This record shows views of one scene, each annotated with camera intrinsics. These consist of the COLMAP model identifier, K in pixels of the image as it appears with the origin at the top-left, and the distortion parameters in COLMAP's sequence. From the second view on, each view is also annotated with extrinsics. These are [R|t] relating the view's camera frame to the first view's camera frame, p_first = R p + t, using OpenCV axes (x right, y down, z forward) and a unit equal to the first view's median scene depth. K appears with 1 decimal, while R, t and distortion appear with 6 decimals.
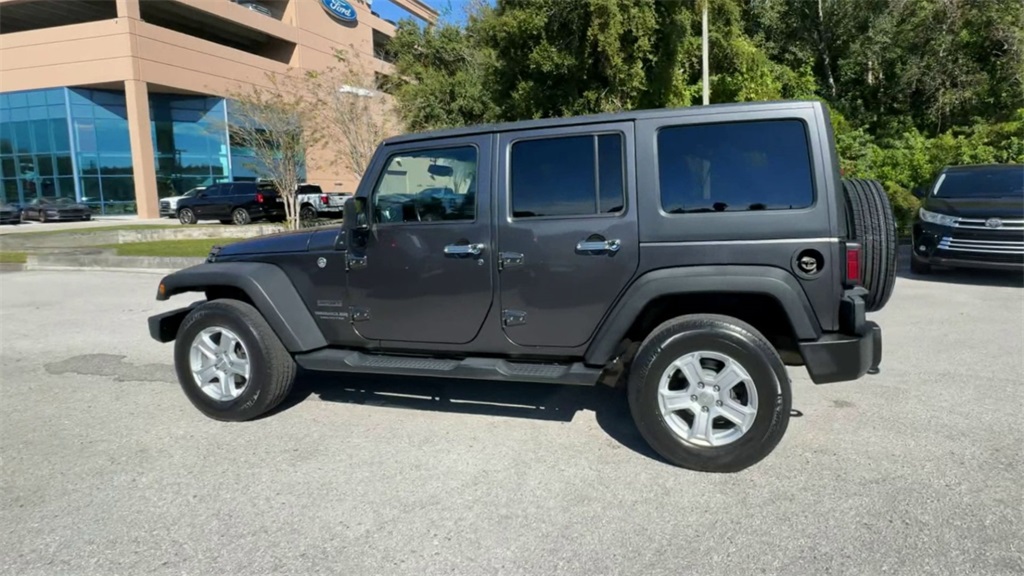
lens RADIAL K [[505.0, 0, 567.0], [0, 505.0, 254.5], [0, 0, 1]] dist [-0.001135, -0.000015]
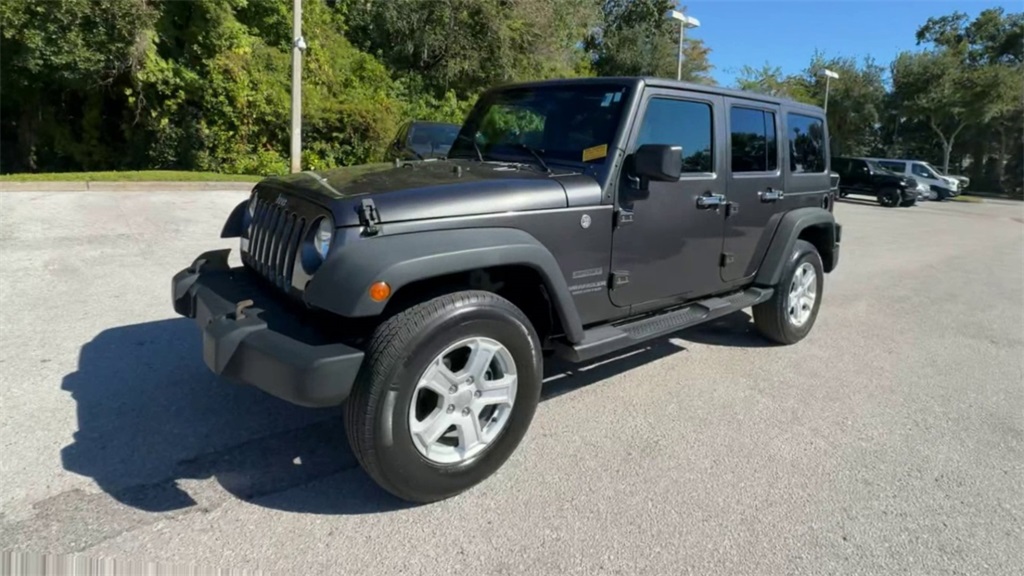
lens RADIAL K [[552.3, 0, 554.6], [0, 552.3, 231.7], [0, 0, 1]] dist [0.001147, -0.001315]
pose [[0.529841, -0.067767, 0.845385, -0.265573], [0.023490, 0.997593, 0.065245, -0.005665], [-0.847772, -0.014712, 0.530157, 0.129281]]
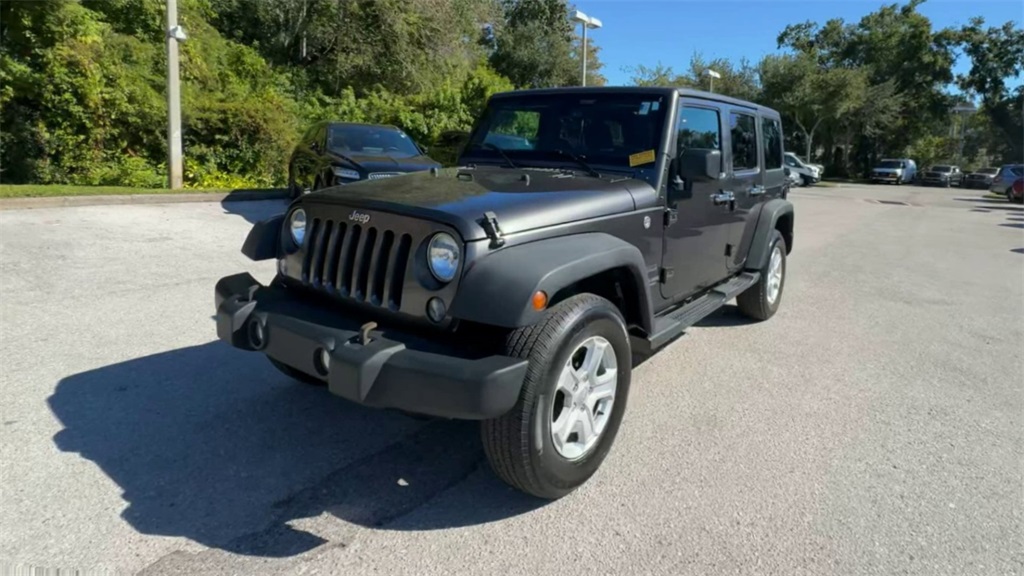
lens RADIAL K [[556.9, 0, 576.0], [0, 556.9, 233.7], [0, 0, 1]] dist [0.000790, 0.000961]
pose [[0.305447, -0.099572, 0.946989, -0.303498], [0.061555, 0.994502, 0.084713, -0.011387], [-0.950217, 0.032416, 0.309897, 0.181298]]
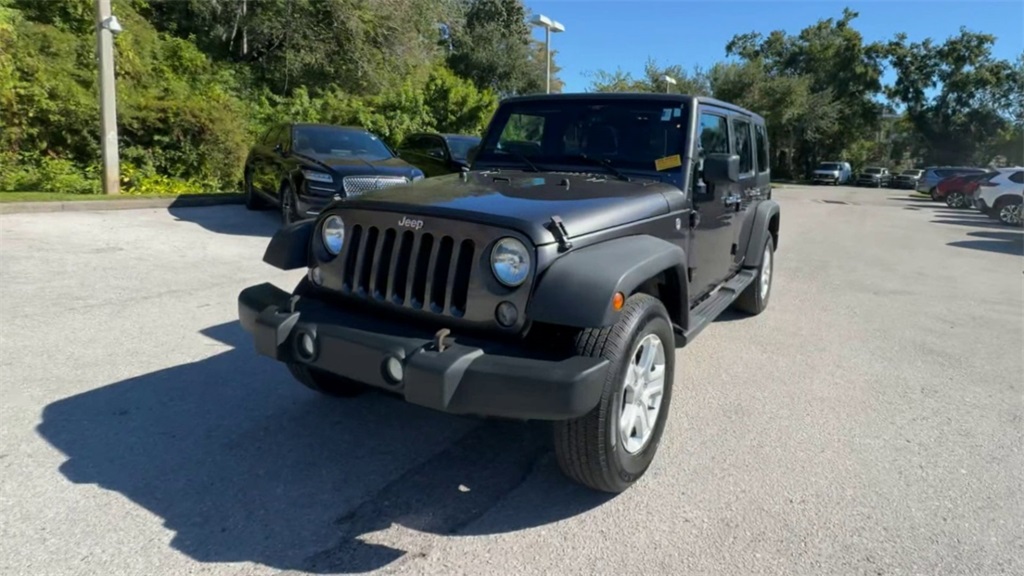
lens RADIAL K [[549.9, 0, 600.6], [0, 549.9, 237.1], [0, 0, 1]] dist [-0.001583, 0.002643]
pose [[0.176476, -0.107342, 0.978435, -0.314214], [0.066801, 0.993050, 0.096897, -0.014135], [-0.982036, 0.048260, 0.182420, 0.210807]]
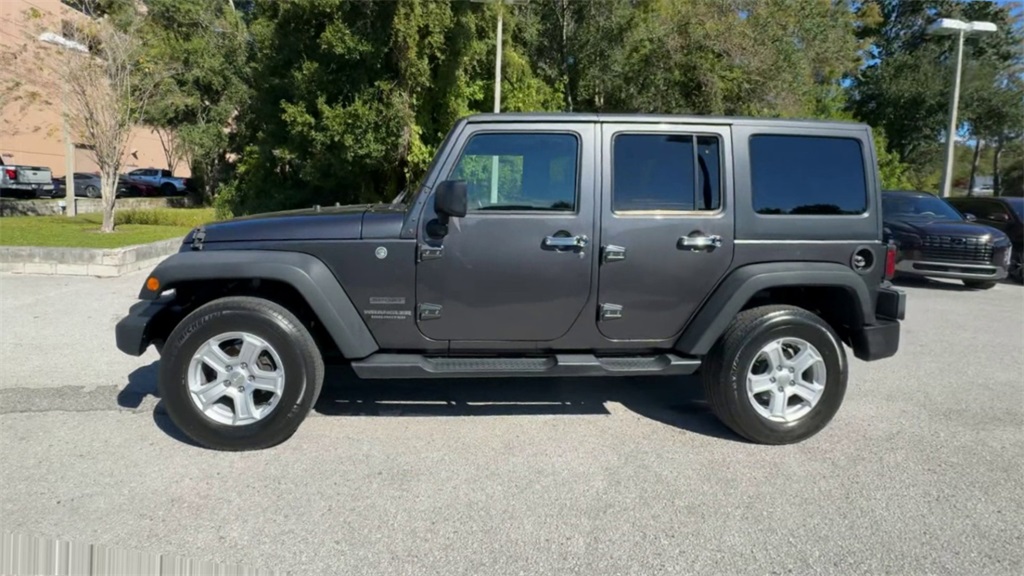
lens RADIAL K [[502.6, 0, 454.3], [0, 502.6, 266.3], [0, 0, 1]] dist [-0.002372, 0.000257]
pose [[0.943843, 0.009575, 0.330256, -0.137604], [-0.019594, 0.999443, 0.027024, 0.002730], [-0.329814, -0.031977, 0.943504, 0.032949]]
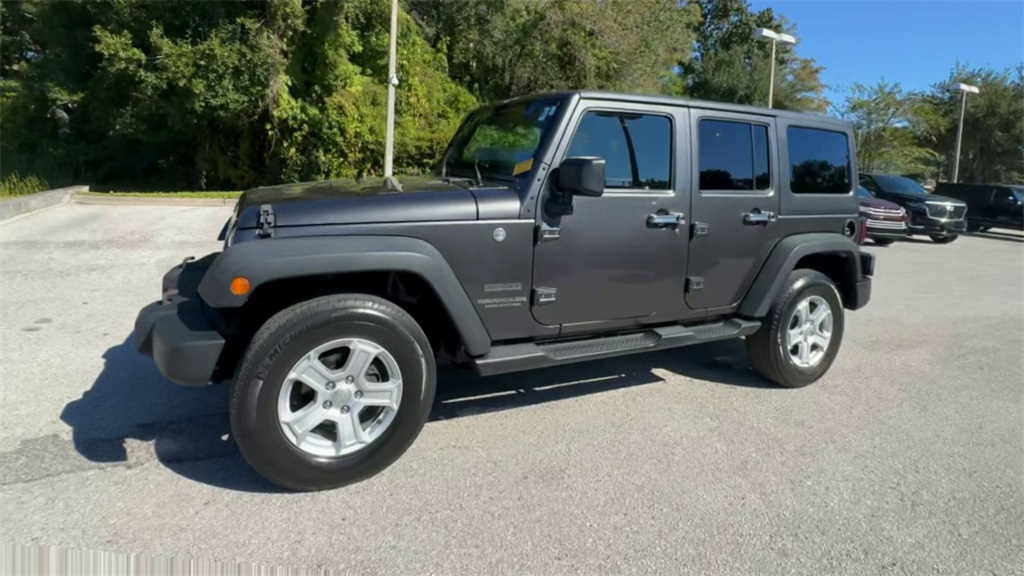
lens RADIAL K [[538.2, 0, 513.6], [0, 538.2, 235.4], [0, 0, 1]] dist [-0.000636, 0.000387]
pose [[0.737782, -0.014468, 0.674884, -0.220242], [-0.001487, 0.999733, 0.023058, -0.000595], [-0.675038, -0.018016, 0.737563, 0.082377]]
